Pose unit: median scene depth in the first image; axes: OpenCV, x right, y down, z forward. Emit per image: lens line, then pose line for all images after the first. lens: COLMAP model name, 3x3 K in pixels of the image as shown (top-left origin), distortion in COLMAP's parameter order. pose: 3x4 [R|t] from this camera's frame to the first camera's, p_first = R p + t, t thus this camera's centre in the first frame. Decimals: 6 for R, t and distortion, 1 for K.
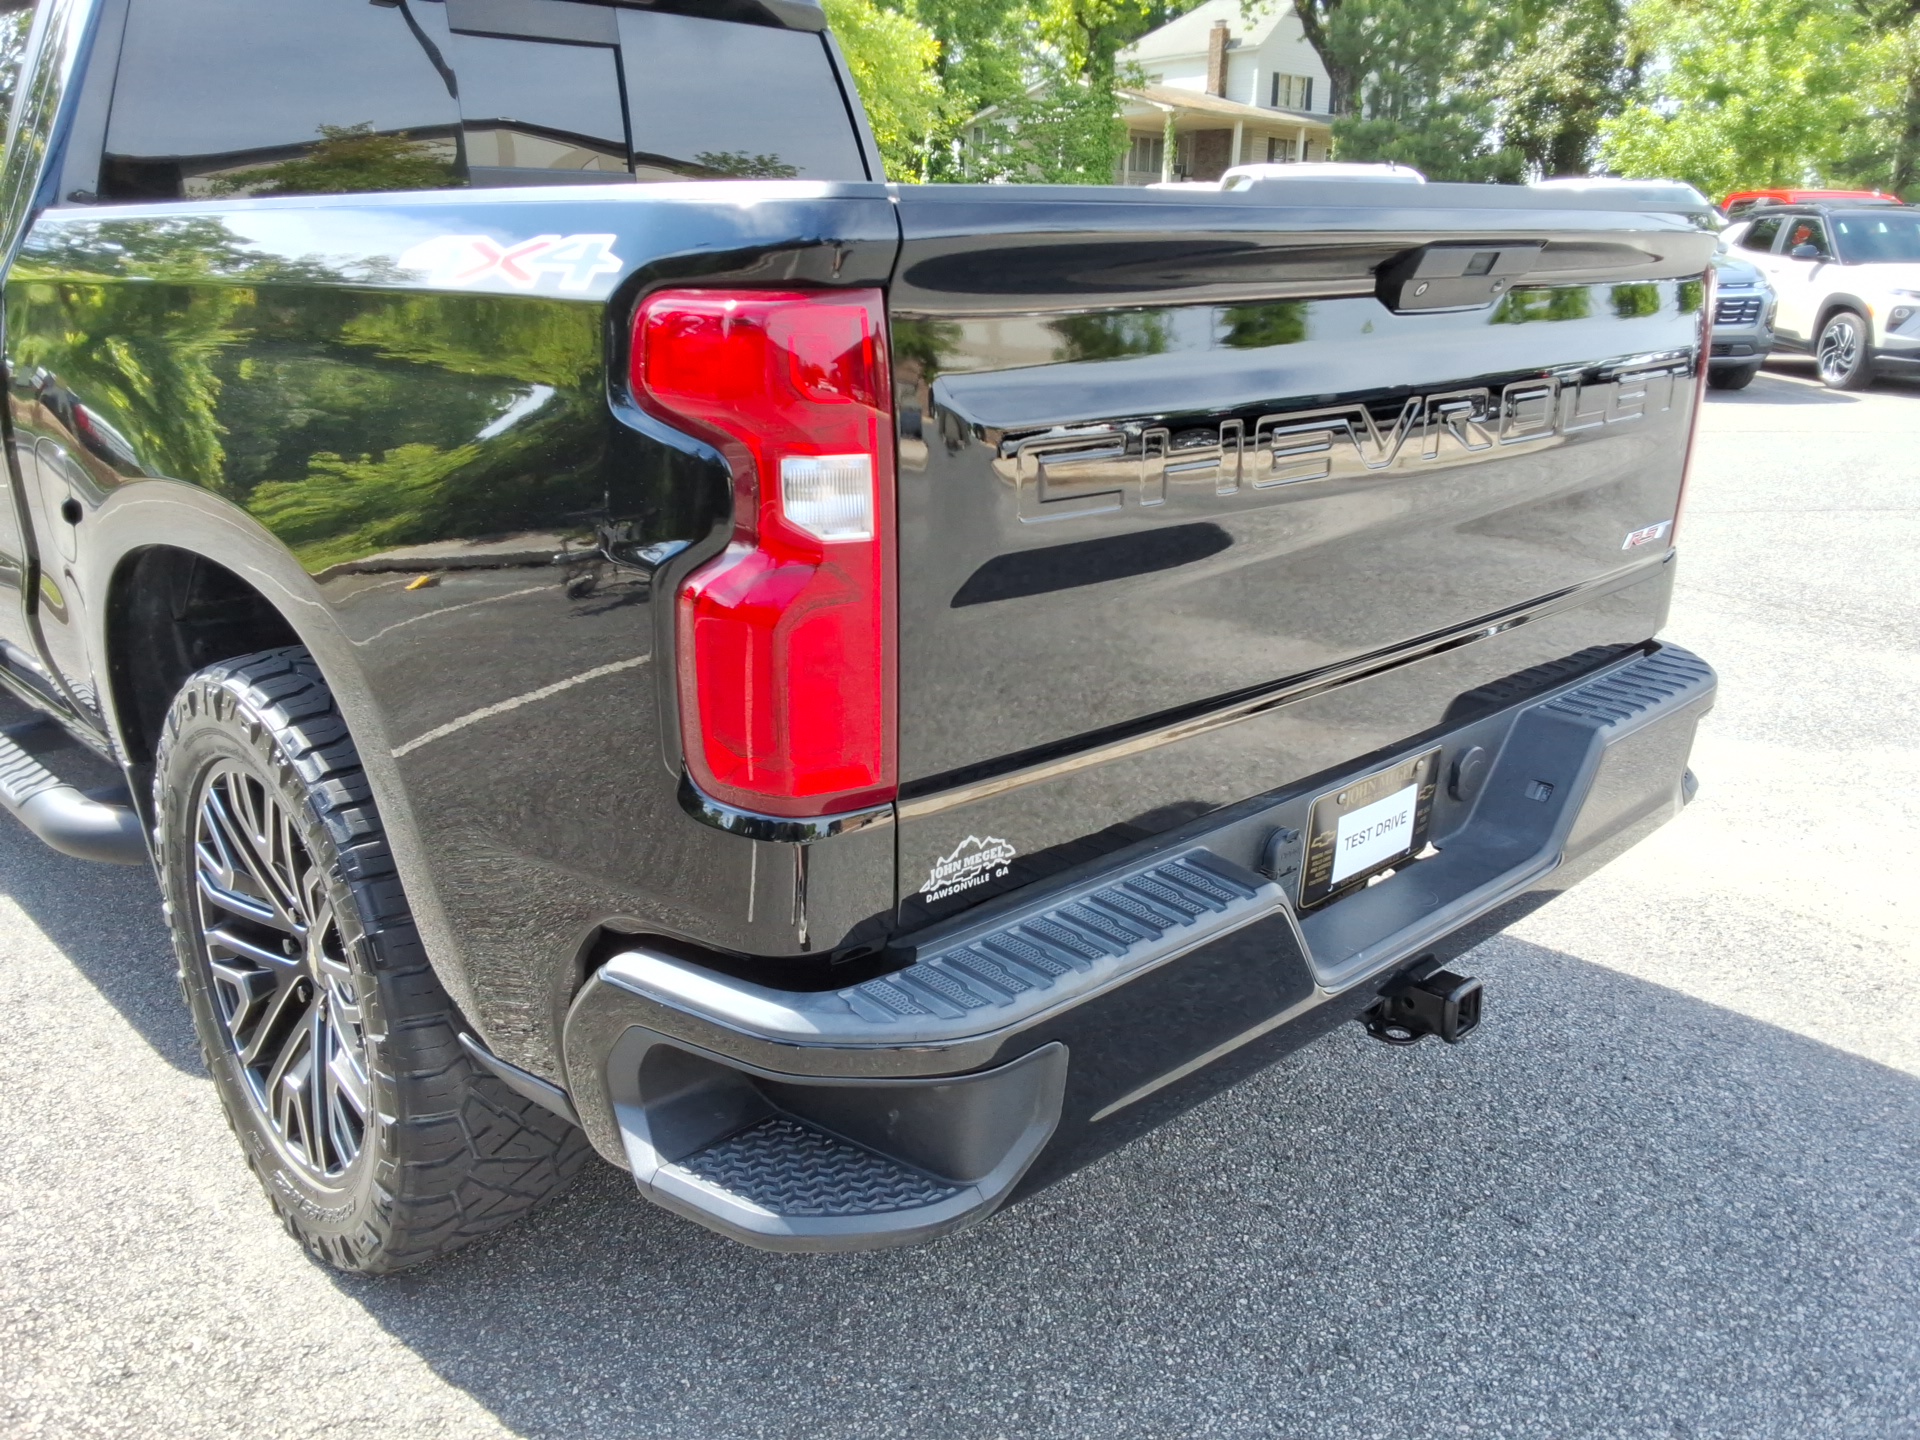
lens RADIAL K [[1560.8, 0, 951.7], [0, 1560.8, 700.1], [0, 0, 1]] dist [0.107736, -0.162460]
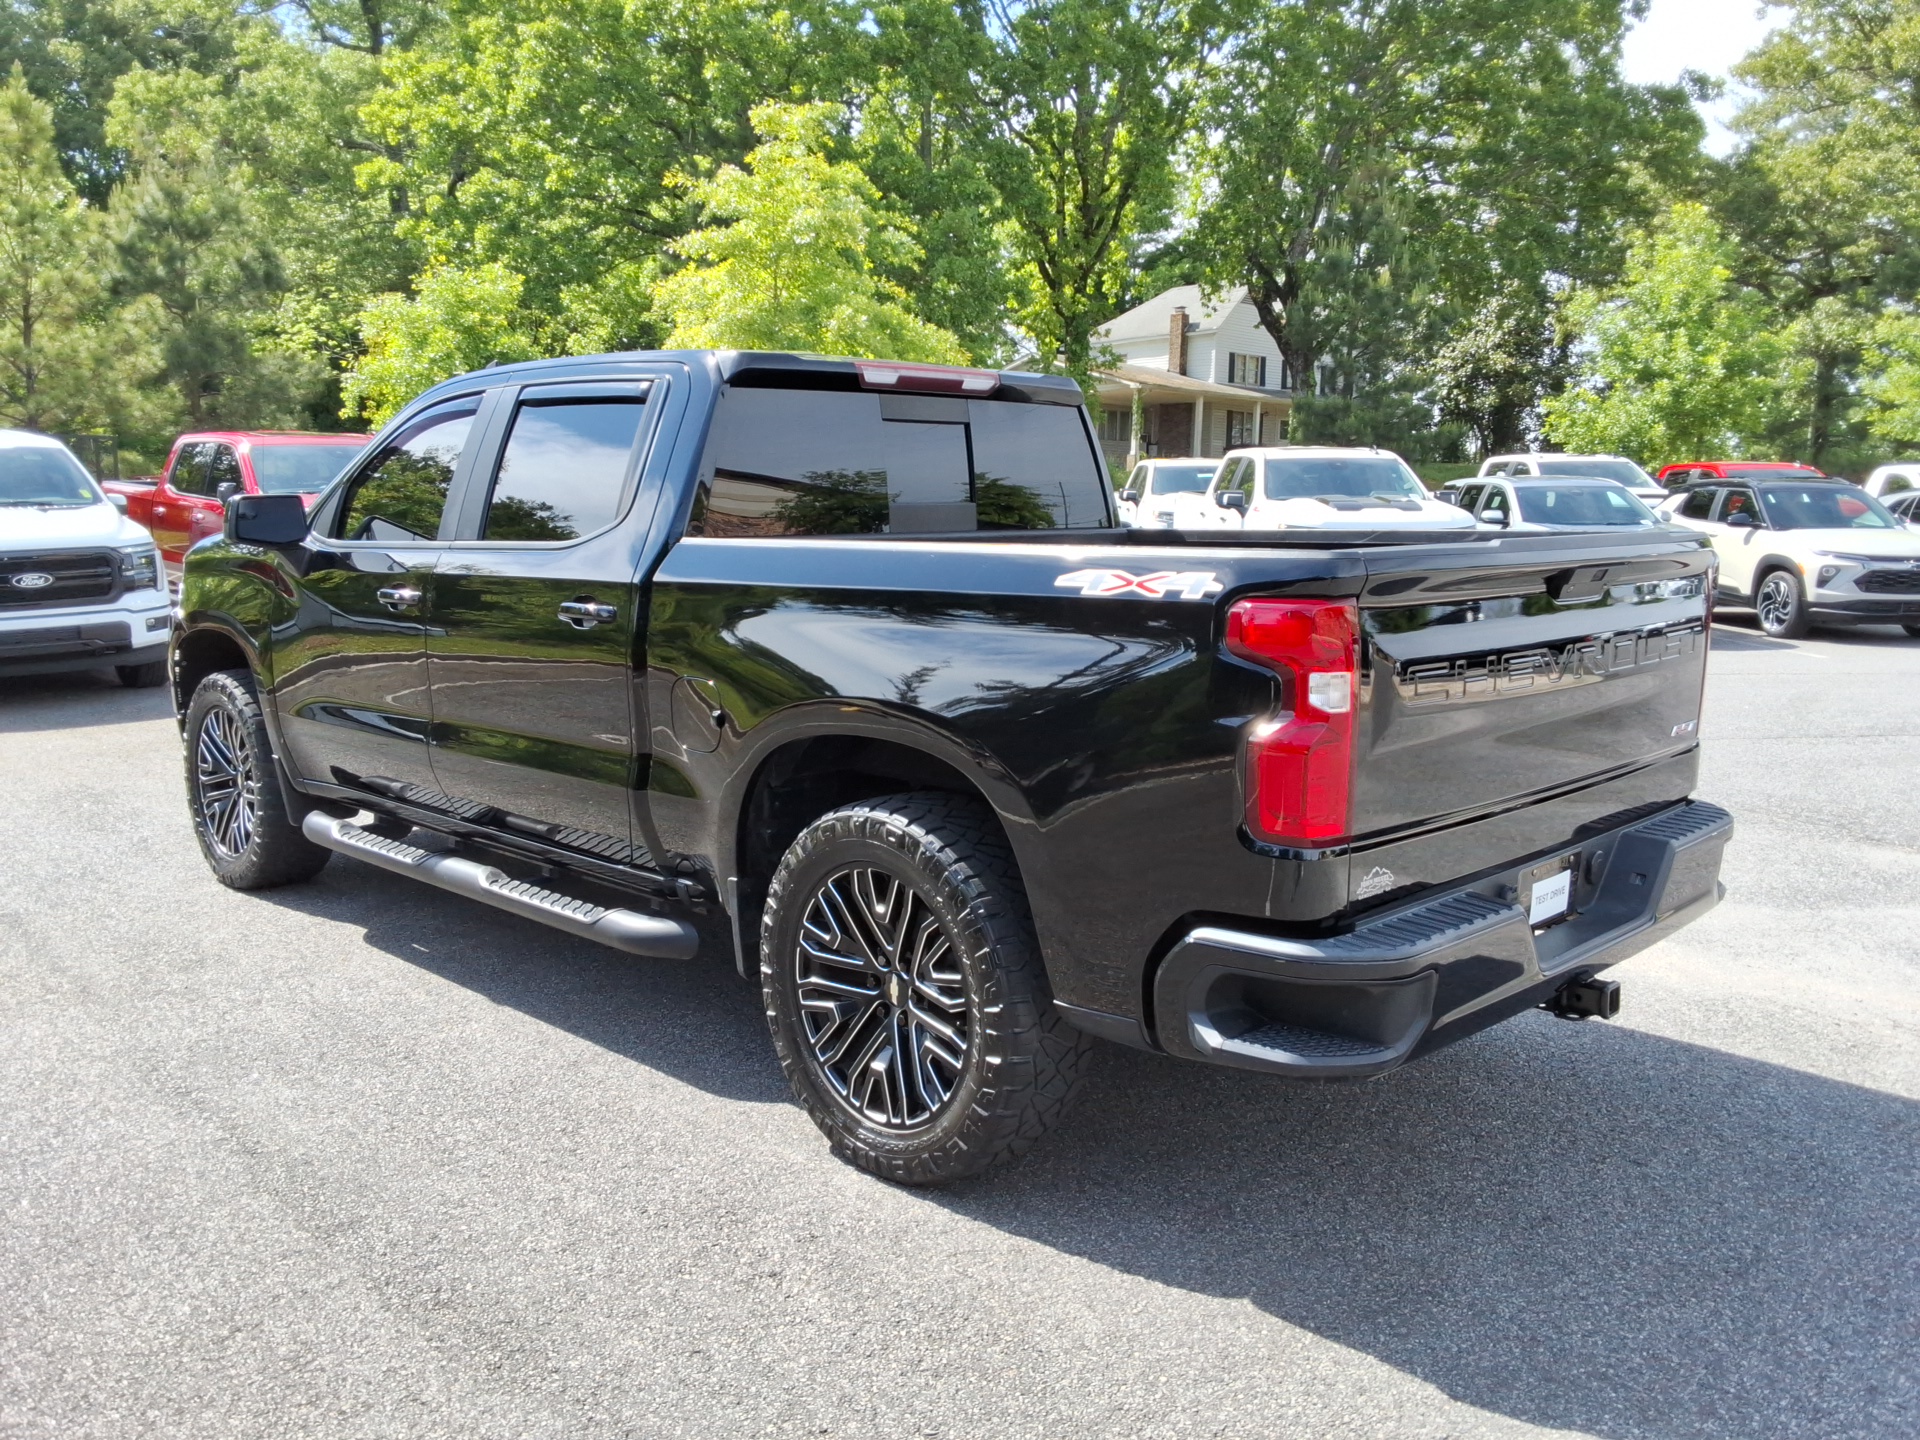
lens RADIAL K [[1560.8, 0, 954.8], [0, 1560.8, 708.5], [0, 0, 1]] dist [0.107736, -0.162460]
pose [[0.999673, -0.006655, 0.024671, -0.158170], [0.010292, 0.988578, -0.150357, 0.051145], [-0.023389, 0.150562, 0.988324, -0.268535]]
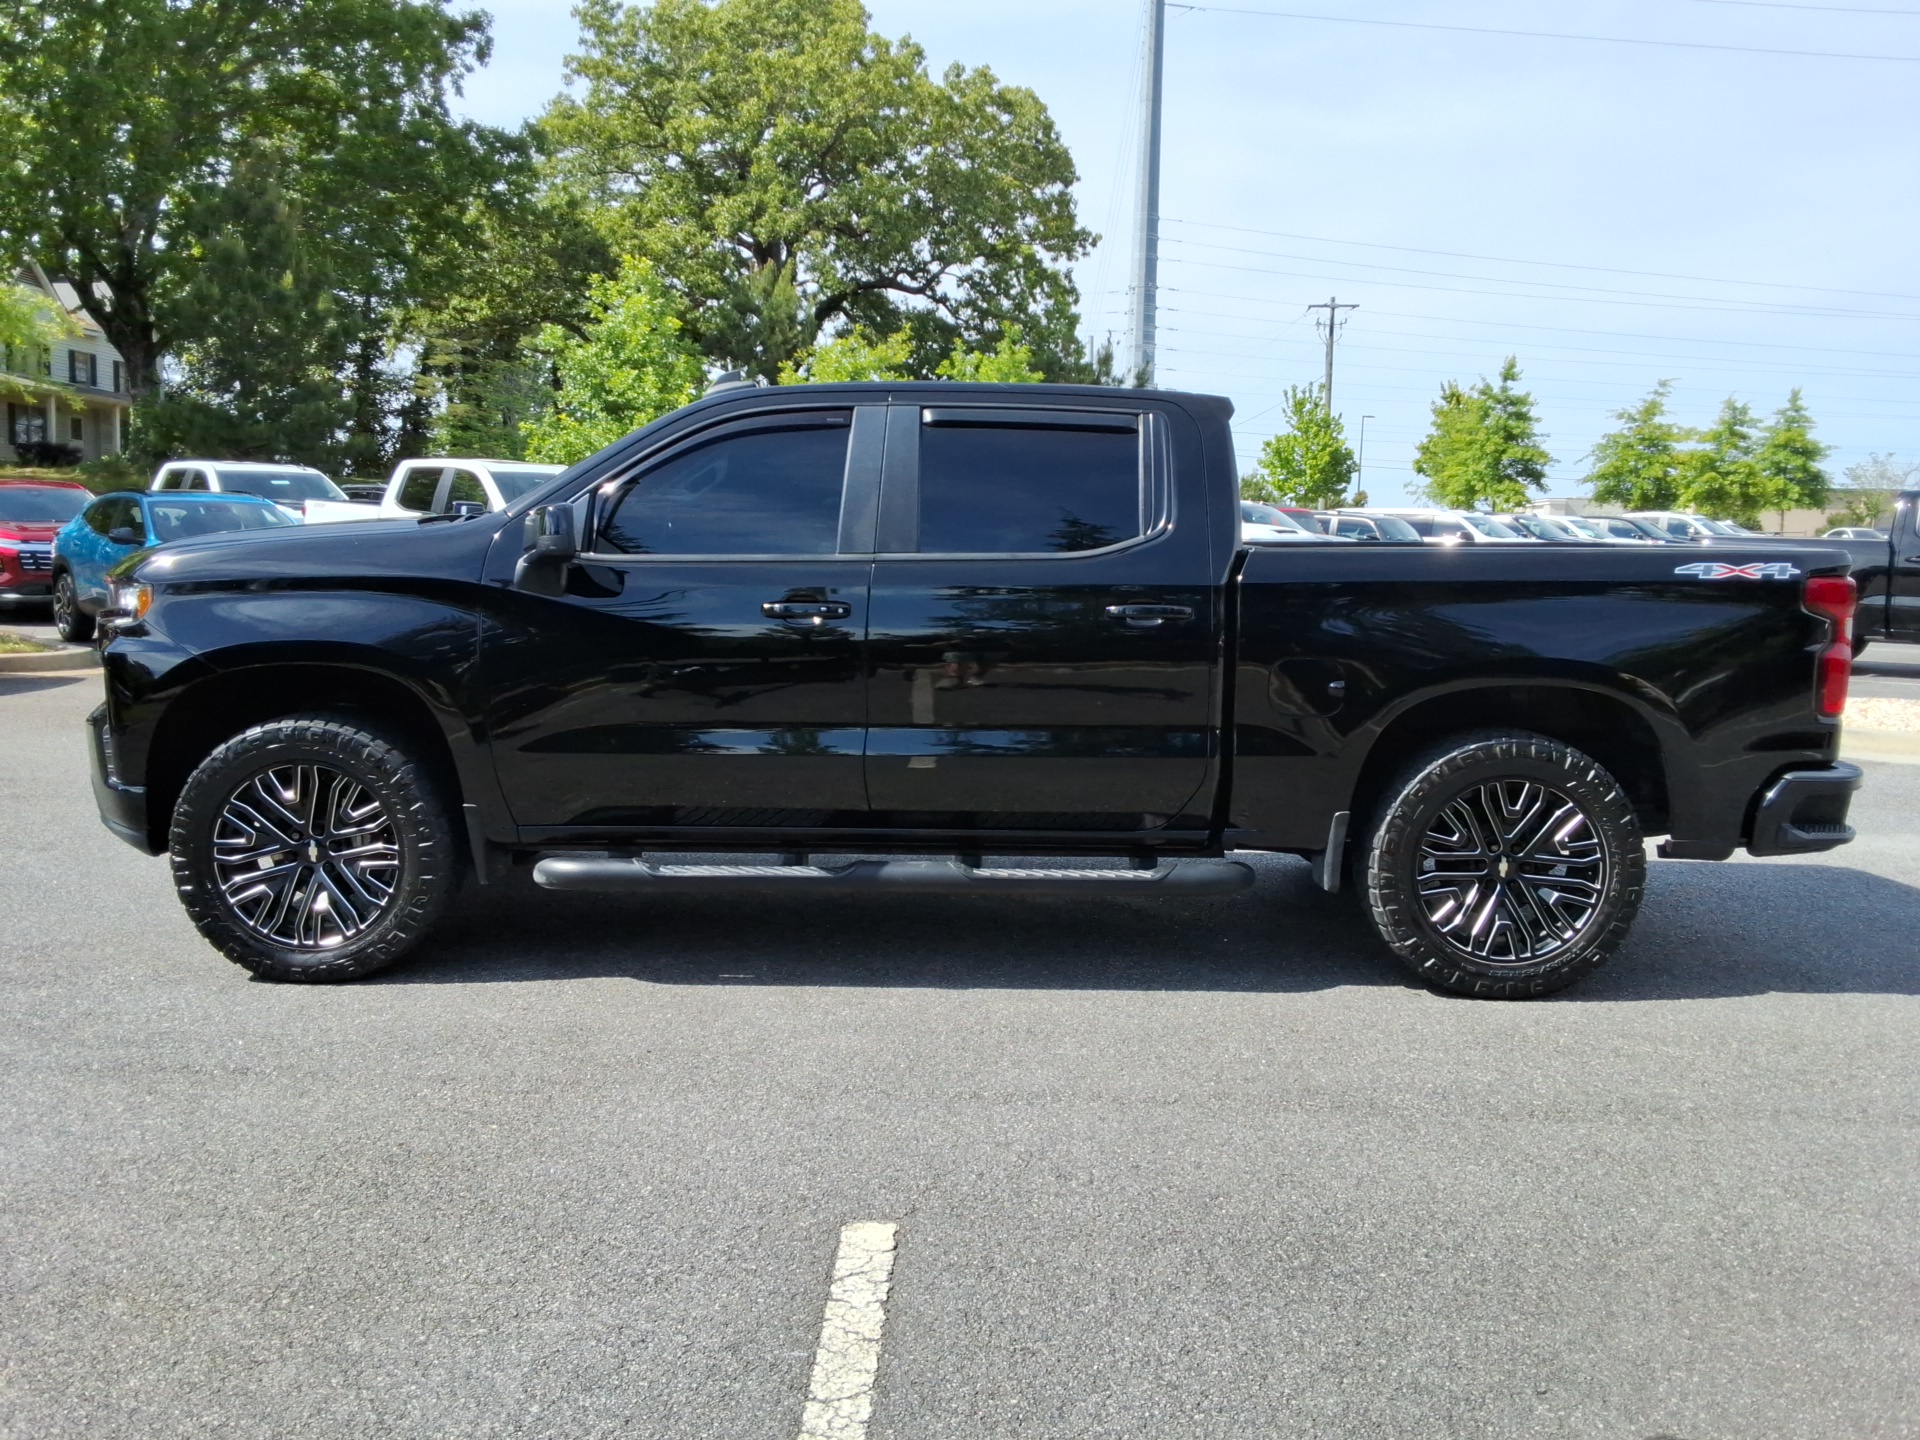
lens RADIAL K [[1560.8, 0, 976.2], [0, 1560.8, 716.6], [0, 0, 1]] dist [0.107736, -0.162460]
pose [[0.689195, -0.080700, 0.720068, -1.079621], [0.189479, 0.979270, -0.071606, -0.013299], [-0.699363, 0.185788, 0.690199, -0.038512]]
